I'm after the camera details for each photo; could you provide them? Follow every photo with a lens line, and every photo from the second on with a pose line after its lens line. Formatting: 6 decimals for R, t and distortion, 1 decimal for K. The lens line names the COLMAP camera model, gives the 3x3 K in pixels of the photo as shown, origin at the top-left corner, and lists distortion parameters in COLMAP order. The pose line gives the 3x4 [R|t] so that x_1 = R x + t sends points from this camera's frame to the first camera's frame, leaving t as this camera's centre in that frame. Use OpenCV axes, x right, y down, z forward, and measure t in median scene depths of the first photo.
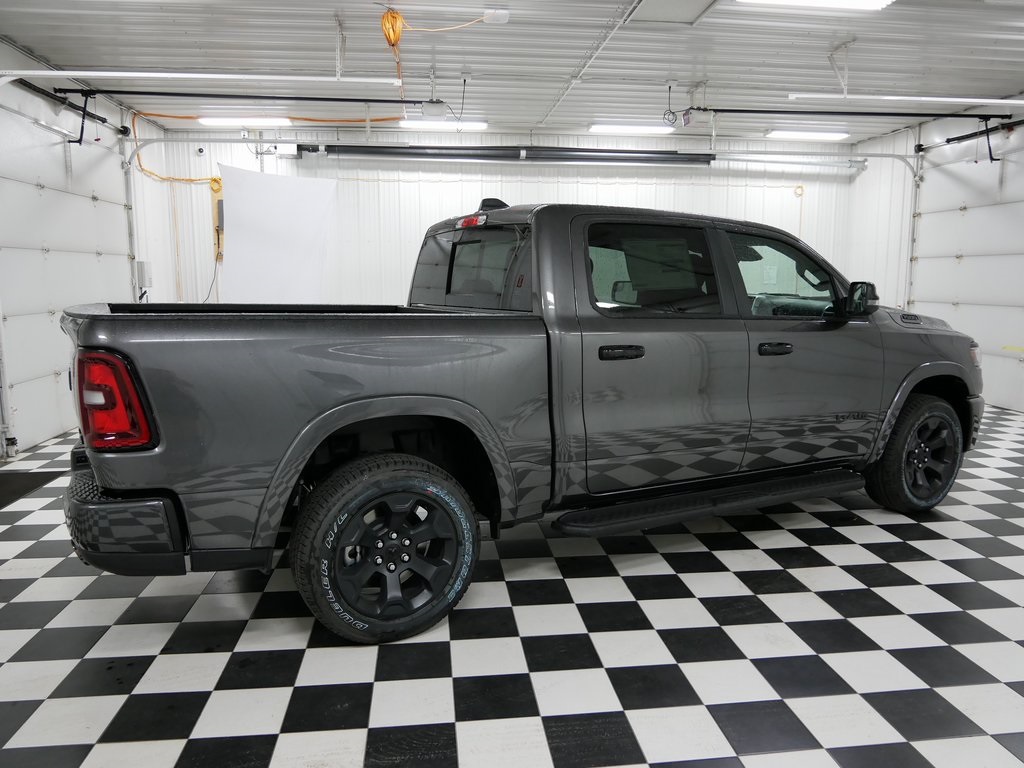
lens RADIAL K [[771.4, 0, 513.7], [0, 771.4, 380.3], [0, 0, 1]] dist [-0.026349, 0.002318]
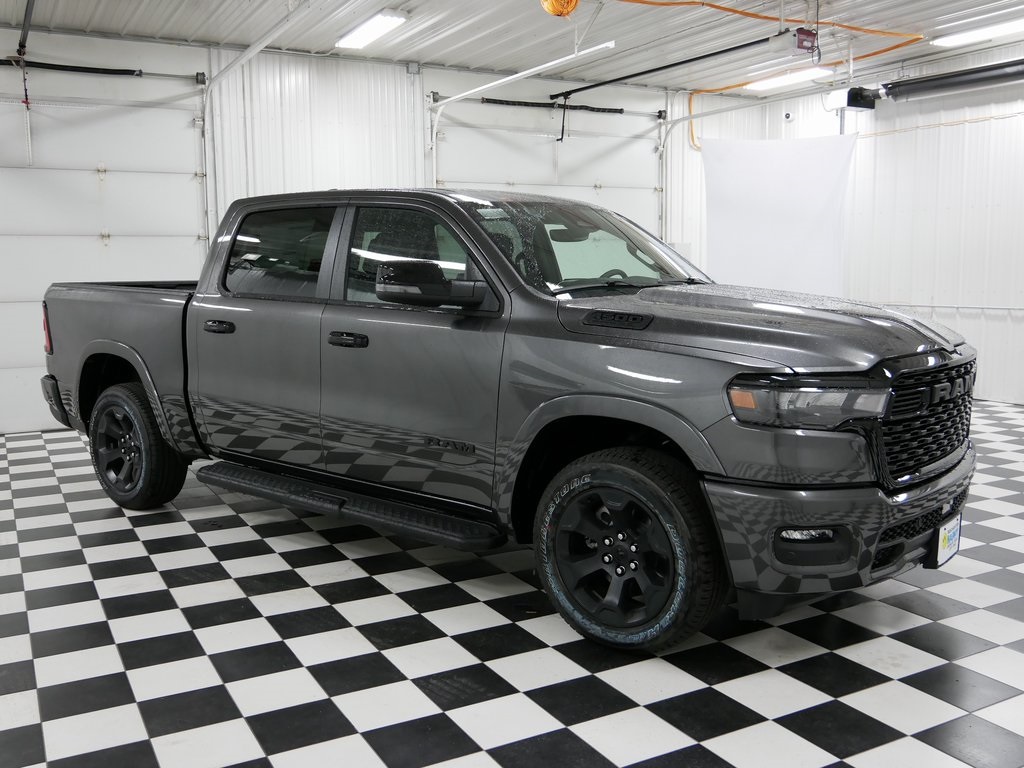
lens RADIAL K [[964.8, 0, 512.9], [0, 964.8, 384.7], [0, 0, 1]] dist [0.011988, 0.000000]
pose [[0.377907, 0.115838, -0.918568, 0.862978], [-0.116978, 0.990165, 0.076741, -0.059398], [0.918424, 0.078452, 0.387741, 0.459224]]
